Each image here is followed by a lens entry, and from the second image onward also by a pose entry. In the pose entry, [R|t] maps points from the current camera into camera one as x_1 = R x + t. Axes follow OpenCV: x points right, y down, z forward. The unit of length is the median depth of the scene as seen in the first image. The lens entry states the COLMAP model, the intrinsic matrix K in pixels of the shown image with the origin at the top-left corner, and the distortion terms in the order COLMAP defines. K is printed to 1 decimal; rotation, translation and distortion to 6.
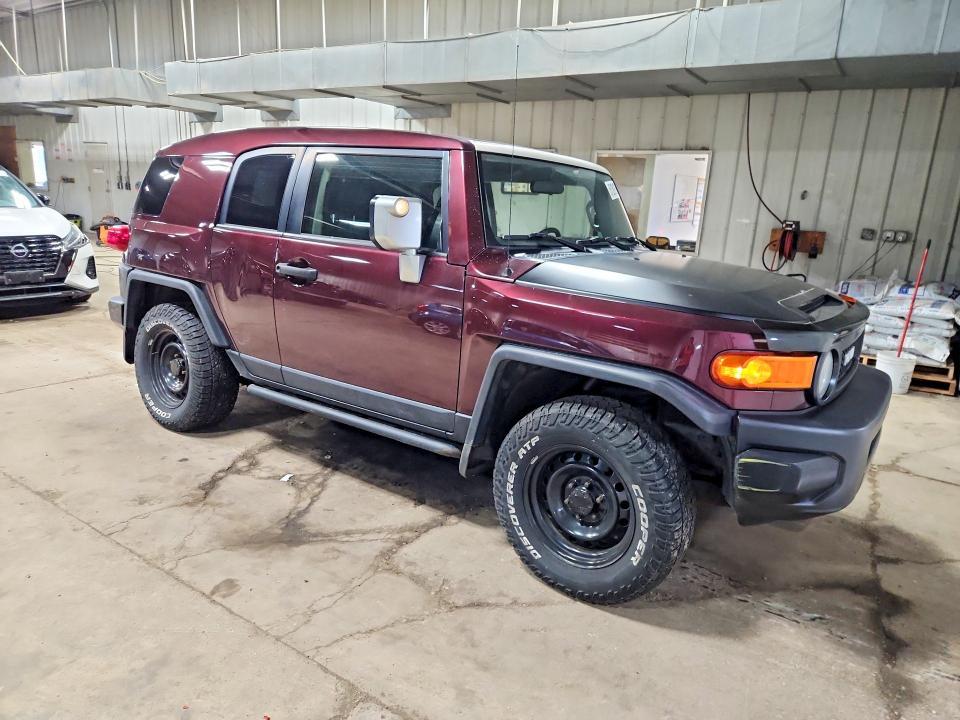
lens RADIAL K [[643.8, 0, 483.8], [0, 643.8, 354.2], [0, 0, 1]] dist [0.024743, -0.000944]
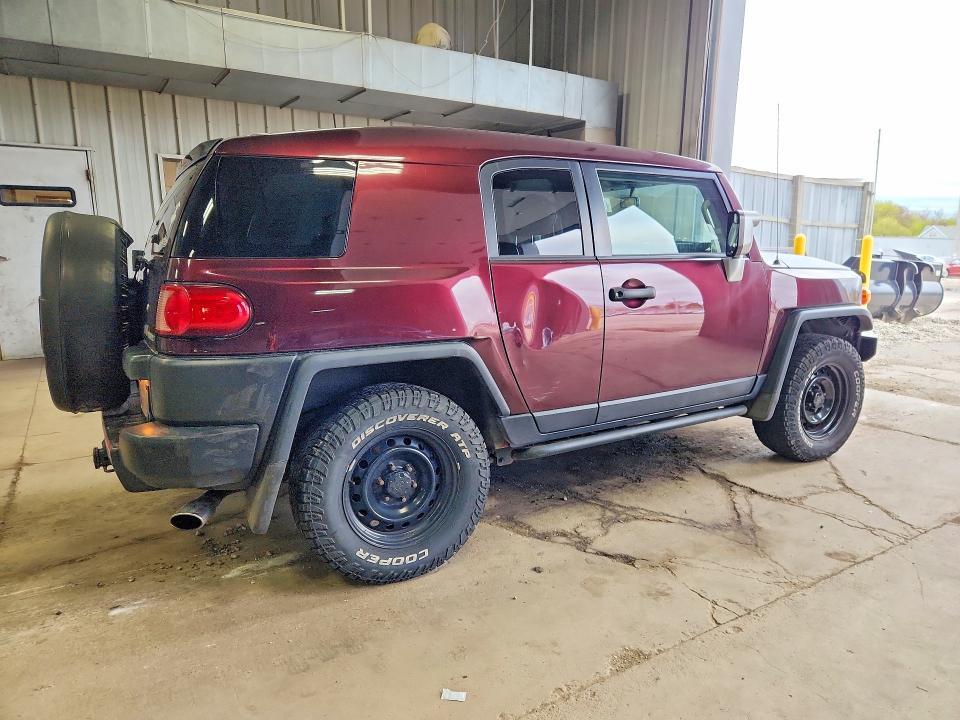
lens RADIAL K [[643.8, 0, 483.8], [0, 643.8, 354.2], [0, 0, 1]] dist [0.024743, -0.000944]
pose [[0.433858, -0.229127, 0.871360, -1.284721], [0.225175, 0.964007, 0.141372, -0.246891], [-0.872389, 0.134873, 0.469836, 0.754108]]
